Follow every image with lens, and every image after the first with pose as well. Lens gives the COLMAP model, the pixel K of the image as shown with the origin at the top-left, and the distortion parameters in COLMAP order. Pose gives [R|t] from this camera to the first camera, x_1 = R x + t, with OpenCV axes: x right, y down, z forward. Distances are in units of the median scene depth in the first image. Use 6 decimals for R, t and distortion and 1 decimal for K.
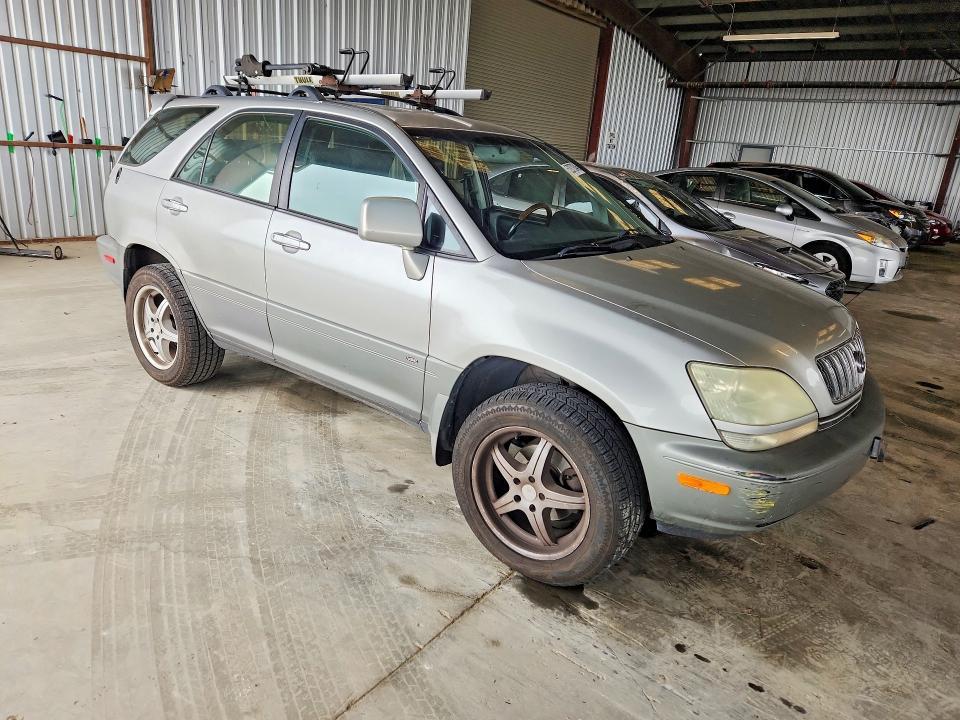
lens RADIAL K [[652.6, 0, 480.0], [0, 652.6, 360.0], [0, 0, 1]] dist [0.088932, -0.080939]
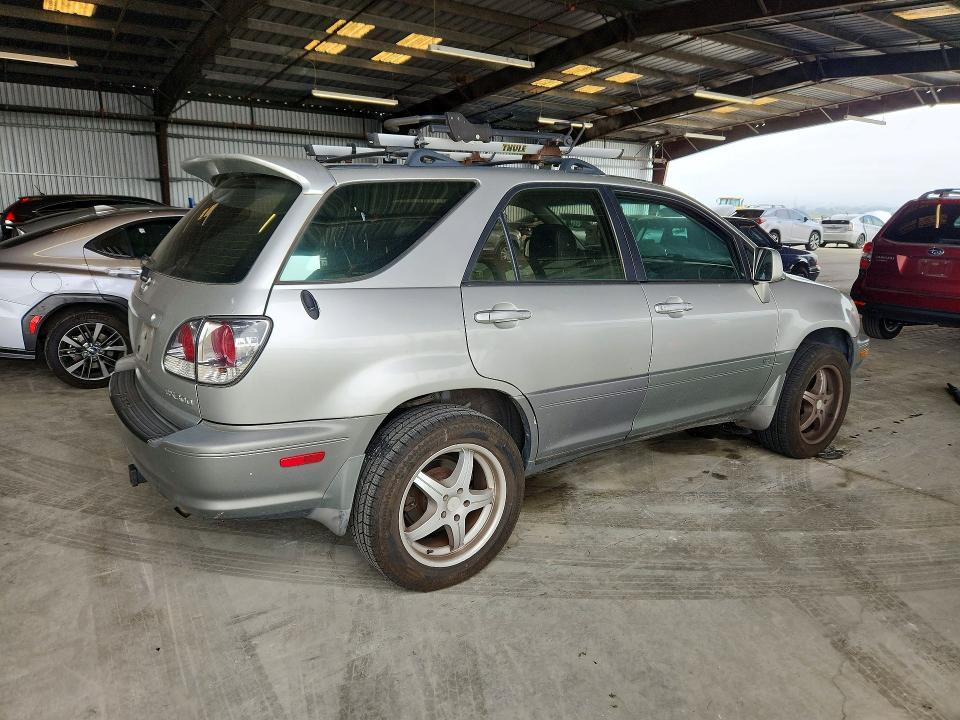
lens RADIAL K [[652.6, 0, 480.0], [0, 652.6, 360.0], [0, 0, 1]] dist [0.088932, -0.080939]
pose [[0.288594, -0.284356, 0.914251, -1.245420], [0.304515, 0.932557, 0.193926, -0.365135], [-0.907736, 0.222438, 0.355721, 0.848147]]
